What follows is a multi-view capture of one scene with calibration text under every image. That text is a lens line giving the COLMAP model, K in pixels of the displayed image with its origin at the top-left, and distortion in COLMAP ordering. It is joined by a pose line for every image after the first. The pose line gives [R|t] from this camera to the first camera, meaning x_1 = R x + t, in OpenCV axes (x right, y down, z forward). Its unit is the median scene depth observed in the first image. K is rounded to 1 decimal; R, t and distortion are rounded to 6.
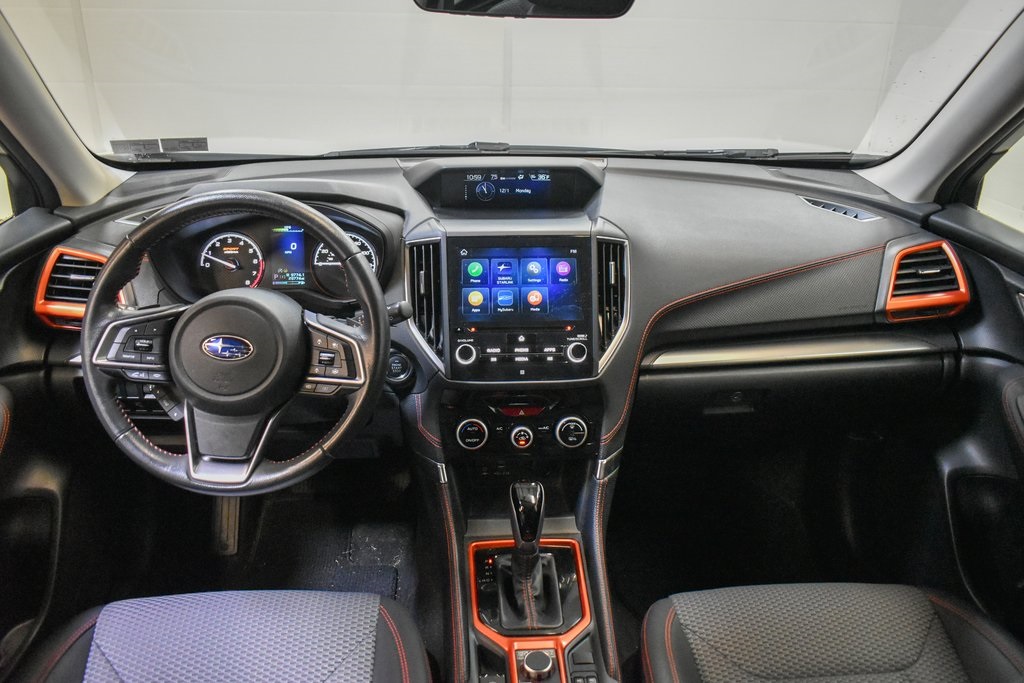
lens RADIAL K [[799.3, 0, 512.0], [0, 799.3, 341.5], [0, 0, 1]] dist [-0.018762, 0.009835]
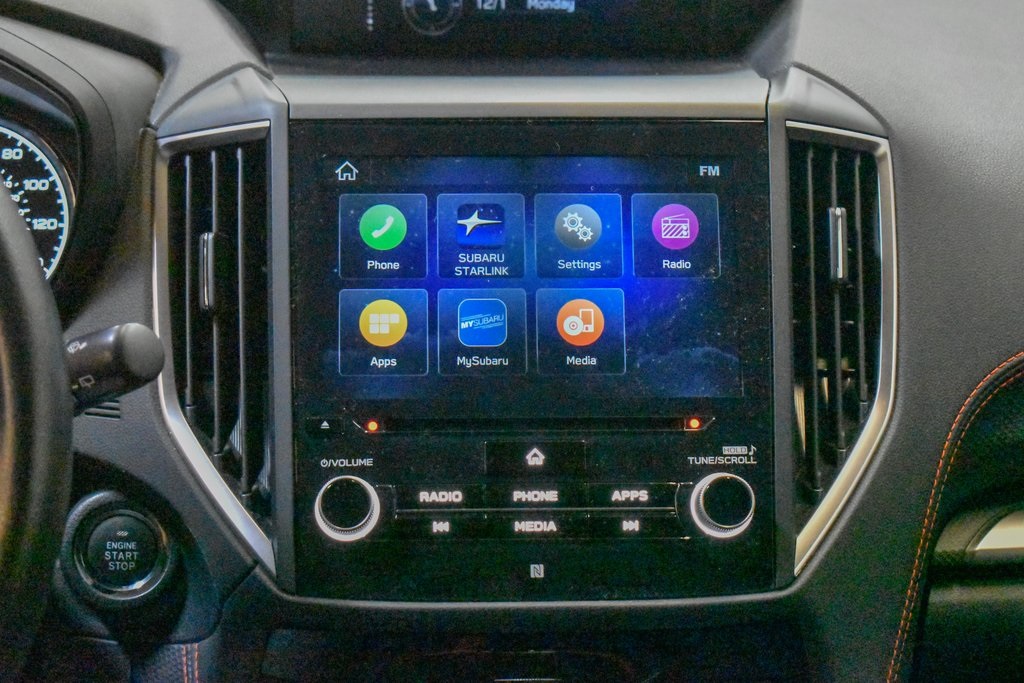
lens RADIAL K [[2135.1, 0, 492.5], [0, 2135.1, 355.1], [0, 0, 1]] dist [-0.010298, 0.087186]
pose [[0.999708, 0.004670, -0.023693, 0.014388], [-0.006443, 0.997137, -0.075337, 0.017889], [0.023274, 0.075468, 0.996877, 0.199588]]
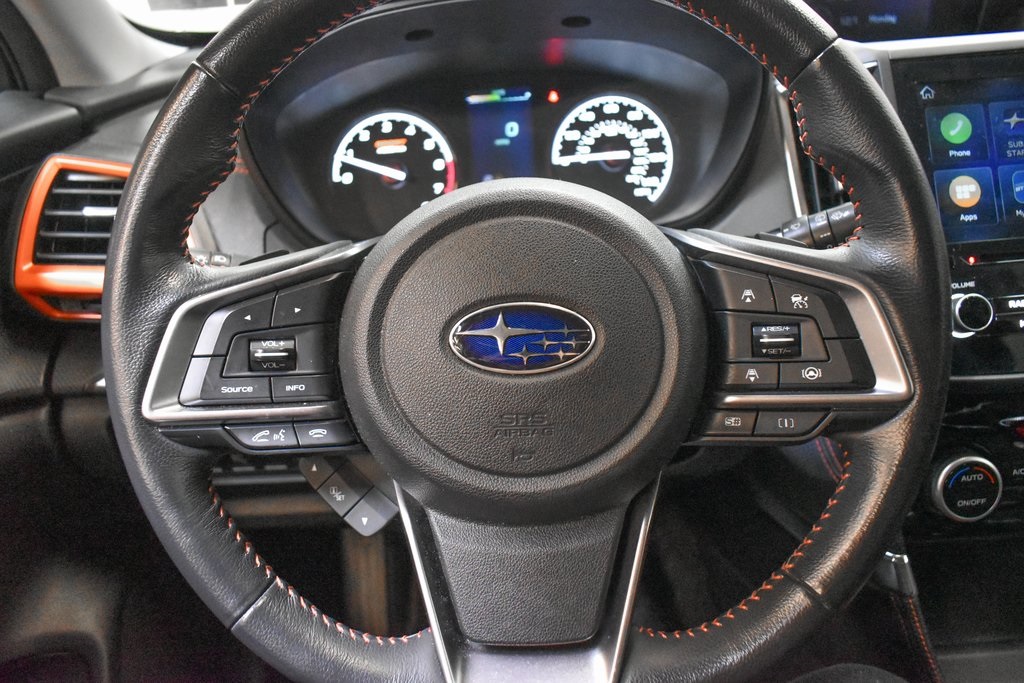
lens RADIAL K [[765.7, 0, 512.0], [0, 765.7, 341.5], [0, 0, 1]] dist [-0.028453, 0.005103]
pose [[0.996634, -0.070732, -0.041444, -0.284364], [0.072595, 0.996331, 0.045329, -0.007410], [0.038086, -0.048185, 0.998112, 0.549679]]
